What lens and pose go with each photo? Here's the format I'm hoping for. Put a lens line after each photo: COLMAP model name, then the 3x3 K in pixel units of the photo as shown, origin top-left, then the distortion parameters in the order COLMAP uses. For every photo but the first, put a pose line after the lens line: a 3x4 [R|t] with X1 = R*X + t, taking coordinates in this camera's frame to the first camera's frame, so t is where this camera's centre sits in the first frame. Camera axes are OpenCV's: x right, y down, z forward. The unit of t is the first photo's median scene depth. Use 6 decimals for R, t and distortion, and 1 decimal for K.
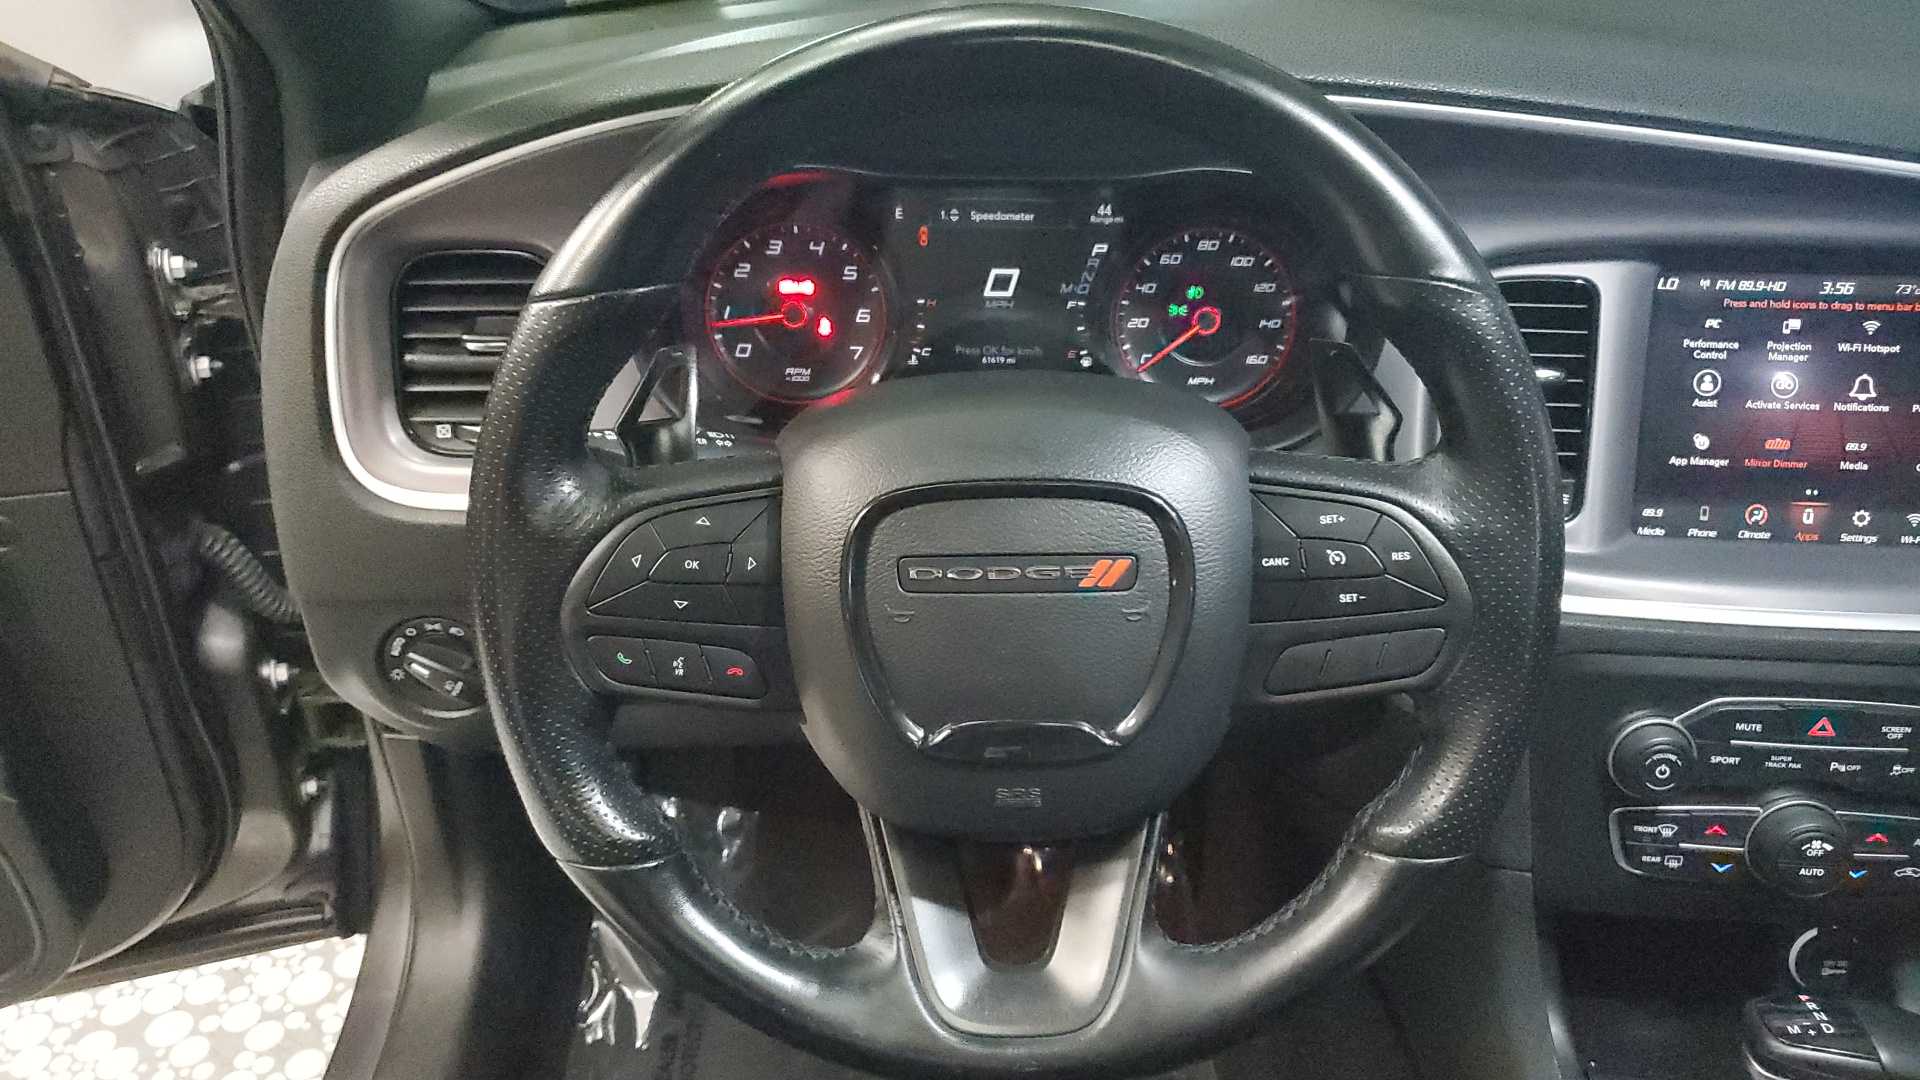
lens RADIAL K [[1526.3, 0, 979.8], [0, 1526.3, 537.5], [0, 0, 1]] dist [0.045316, -0.040612]
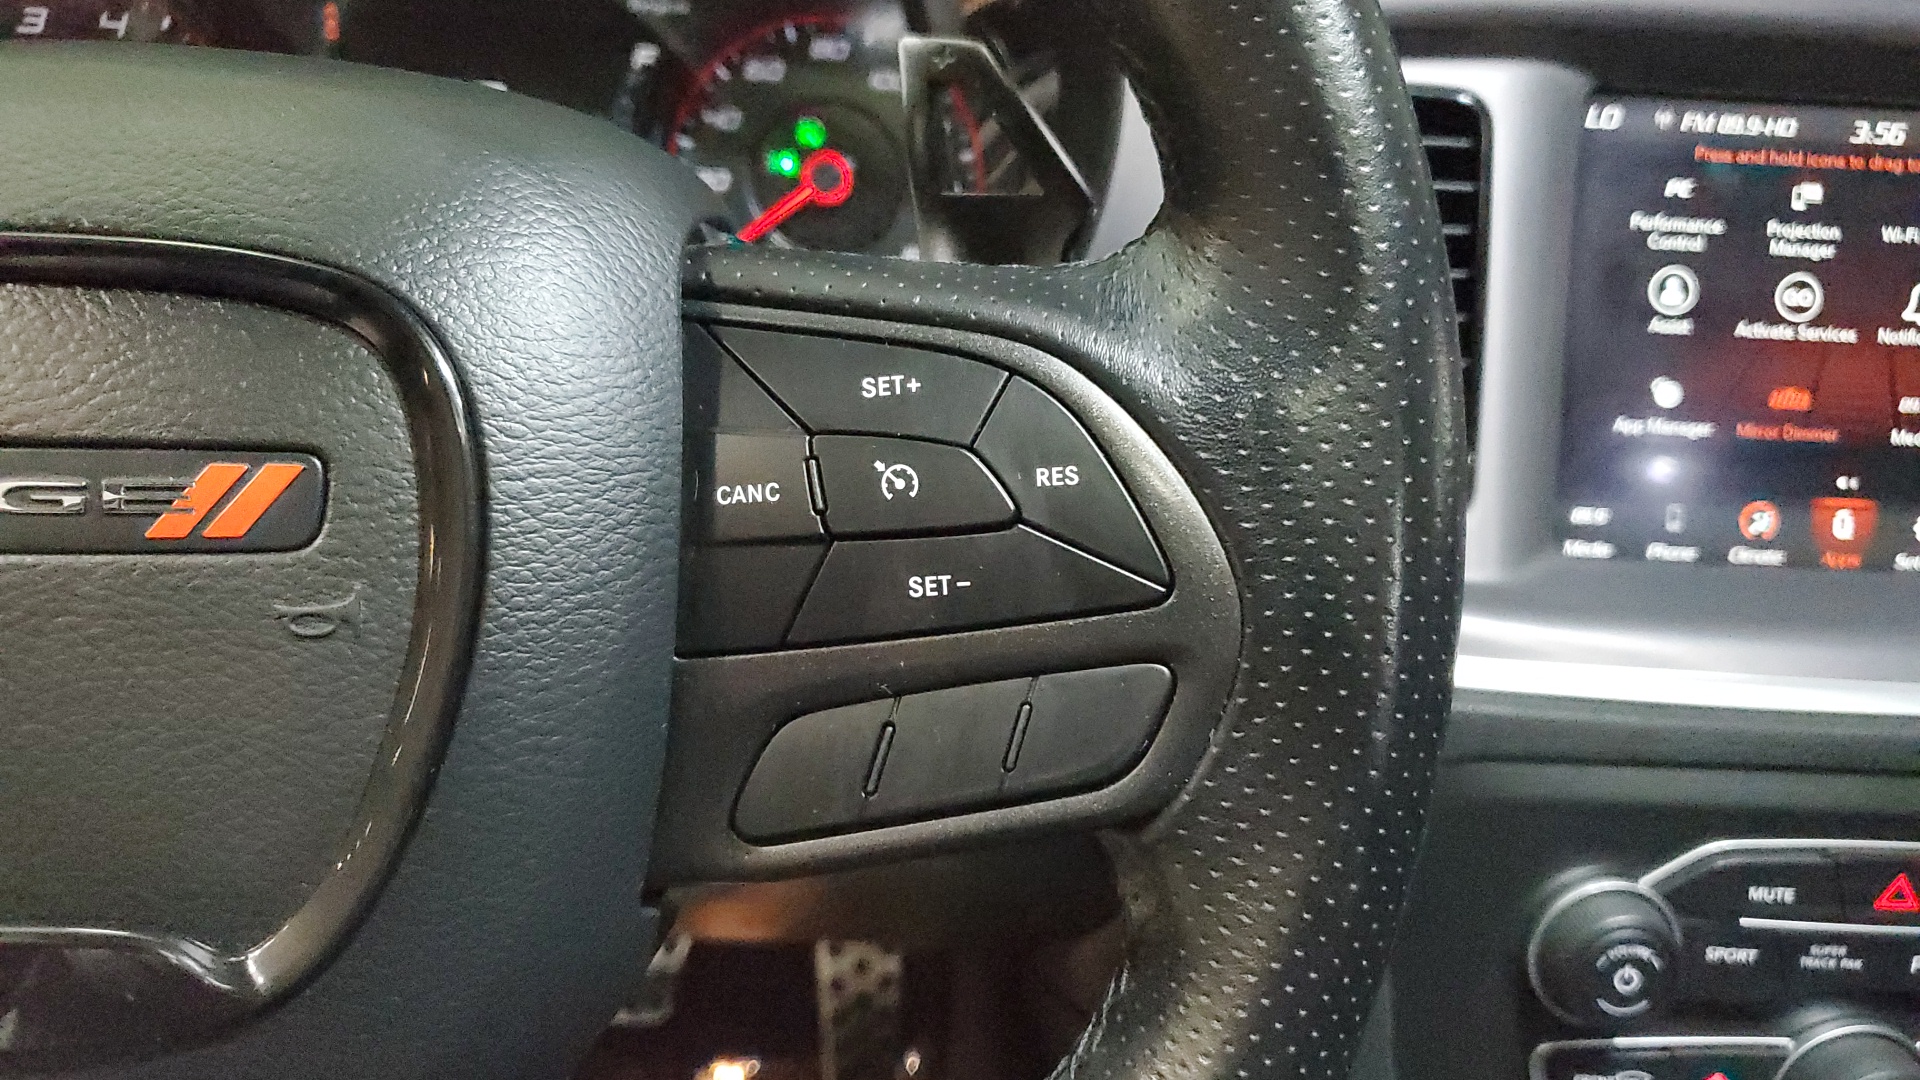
lens RADIAL K [[1566.1, 0, 1002.6], [0, 1566.1, 534.2], [0, 0, 1]] dist [0.007343, 0.014162]
pose [[0.994876, 0.011071, 0.100492, 0.164157], [-0.001401, 0.995401, -0.095789, 0.048184], [-0.101090, 0.095157, 0.990316, 0.451384]]
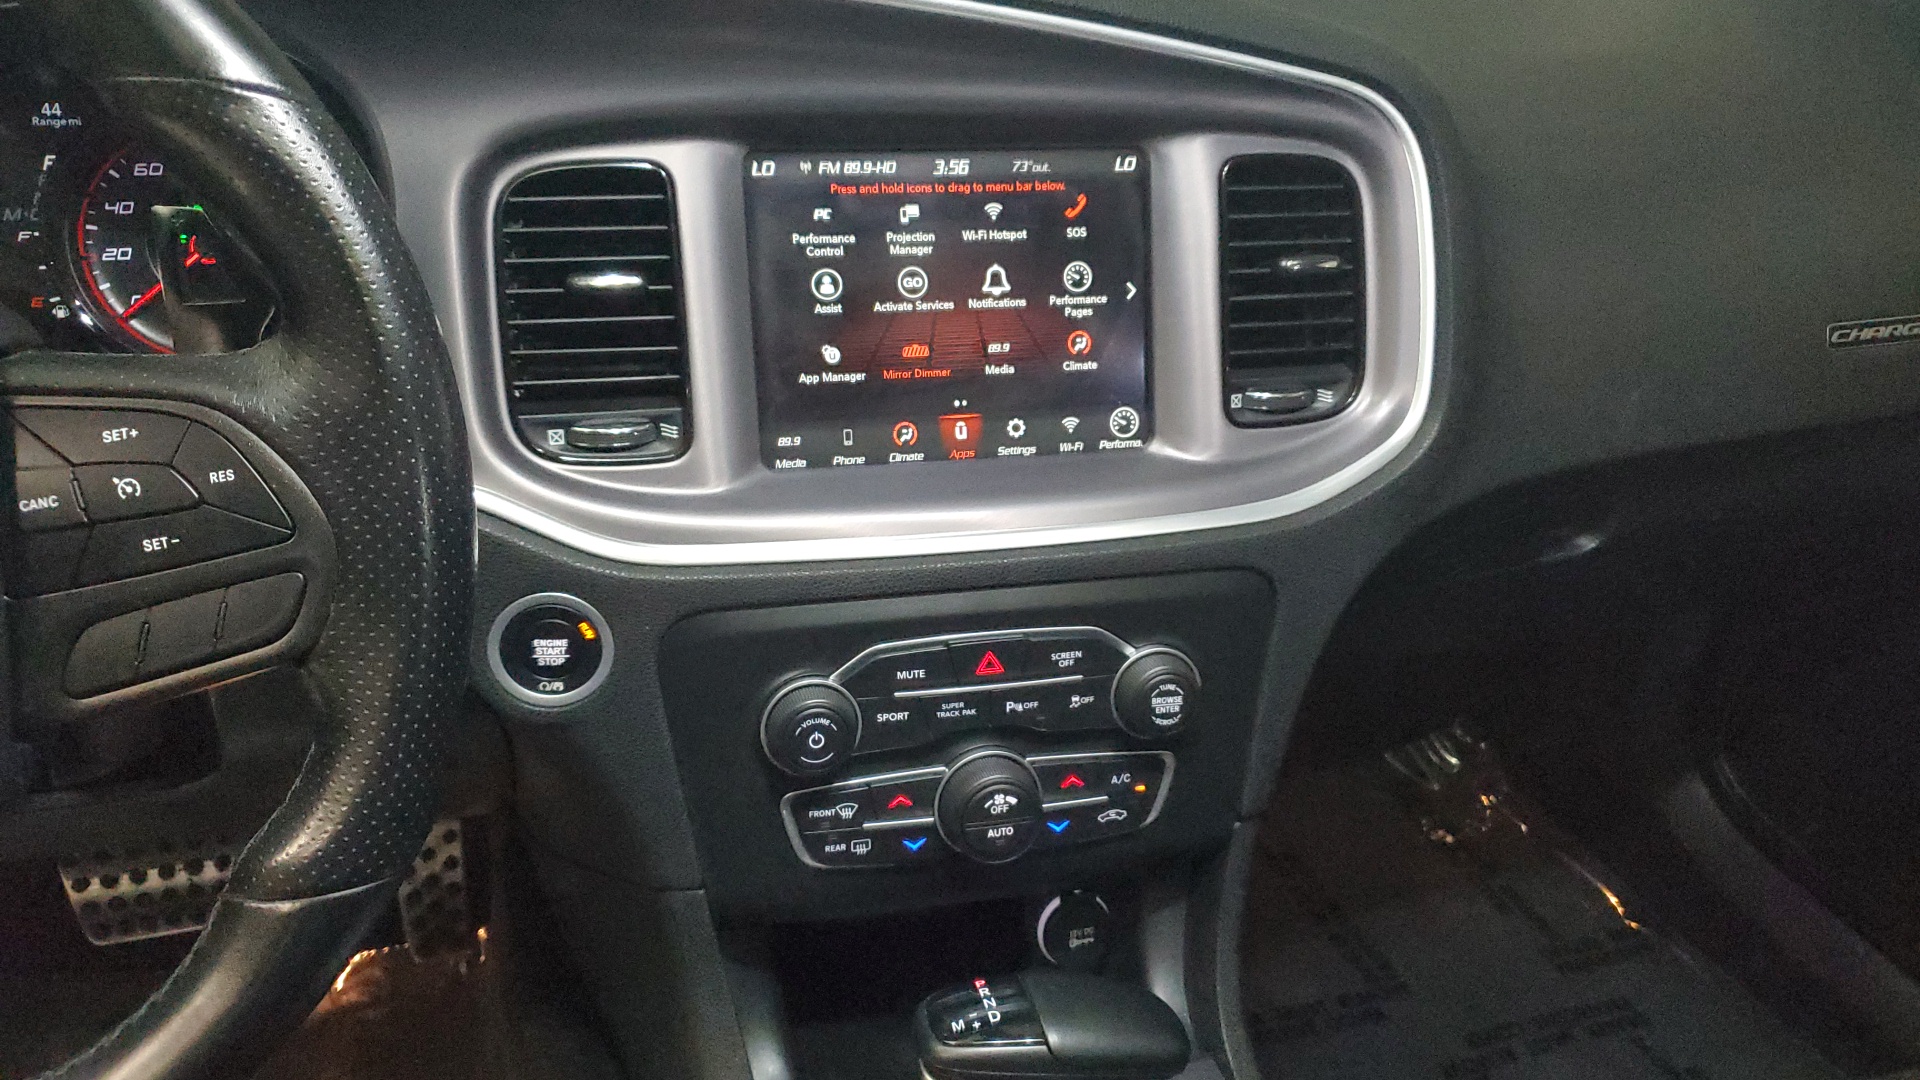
lens RADIAL K [[1518.1, 0, 960.0], [0, 1518.1, 540.0], [0, 0, 1]] dist [0.191289, -0.372784]
pose [[0.956240, -0.102309, 0.274112, 0.296909], [0.113875, 0.993140, -0.026576, 0.073164], [-0.269512, 0.056627, 0.961331, 0.166962]]
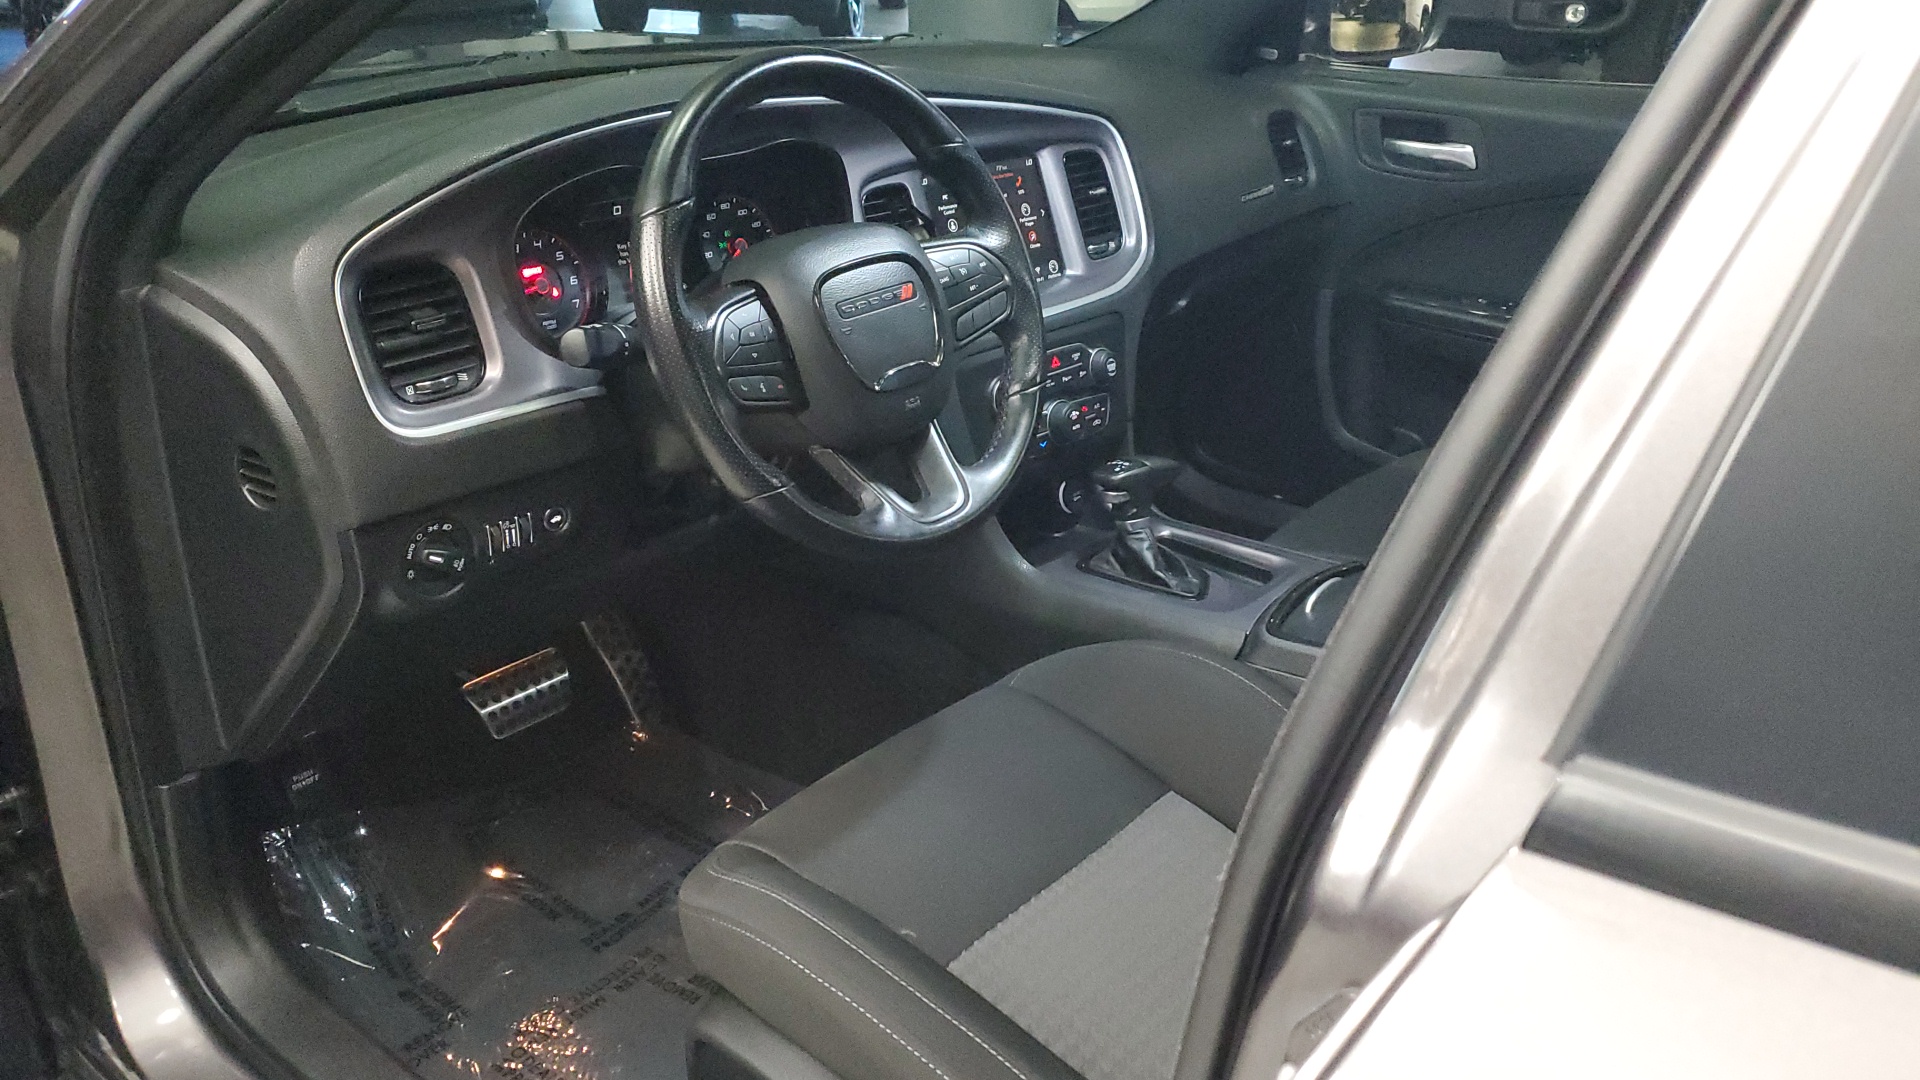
lens RADIAL K [[1518.1, 0, 960.0], [0, 1518.1, 540.0], [0, 0, 1]] dist [0.191289, -0.372784]
pose [[0.655392, -0.307448, 0.689882, -1.082533], [0.392750, 0.918924, 0.036406, 0.219601], [-0.645142, 0.247091, 0.723006, -0.396229]]
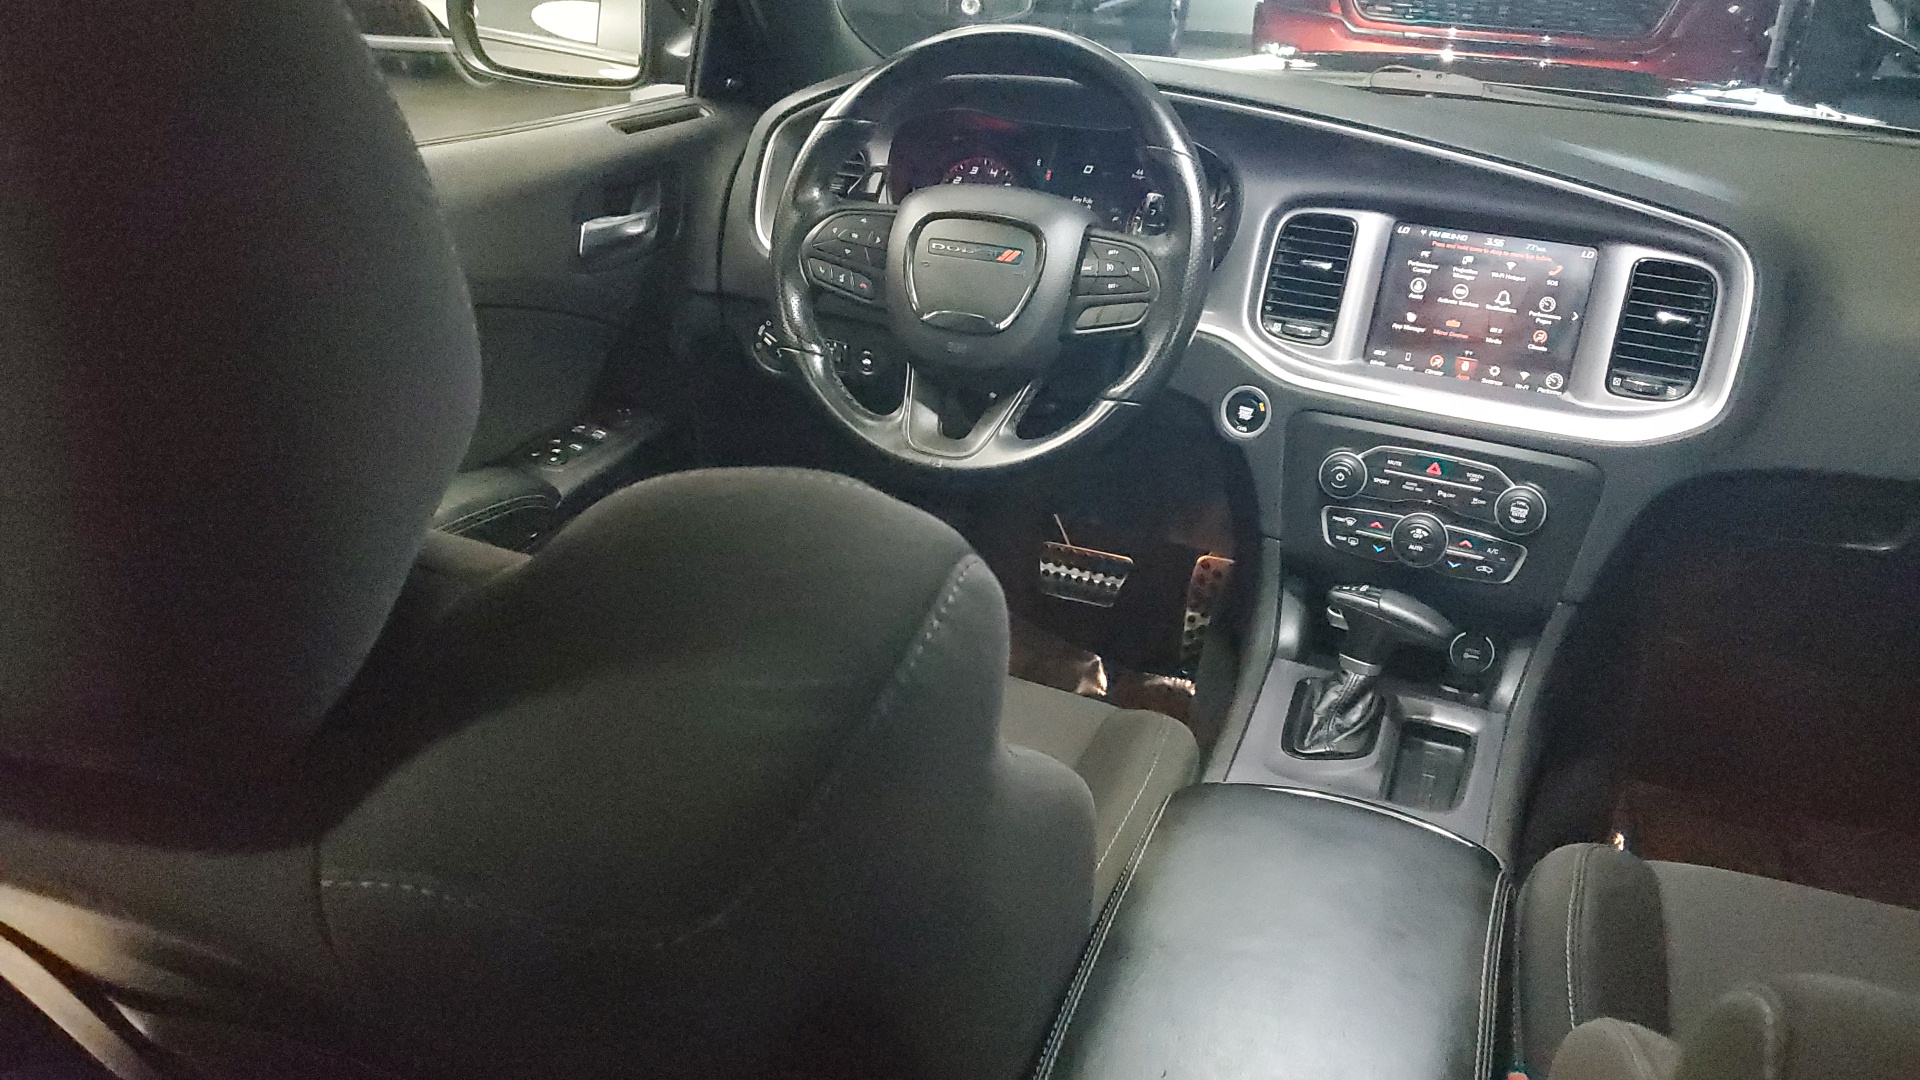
lens RADIAL K [[1552.6, 0, 956.5], [0, 1552.6, 532.5], [0, 0, 1]] dist [0.091744, -0.233759]
pose [[0.919914, 0.186700, -0.344820, 0.669655], [-0.236736, 0.965460, -0.108826, 0.523527], [0.312592, 0.181742, 0.932339, -0.871151]]
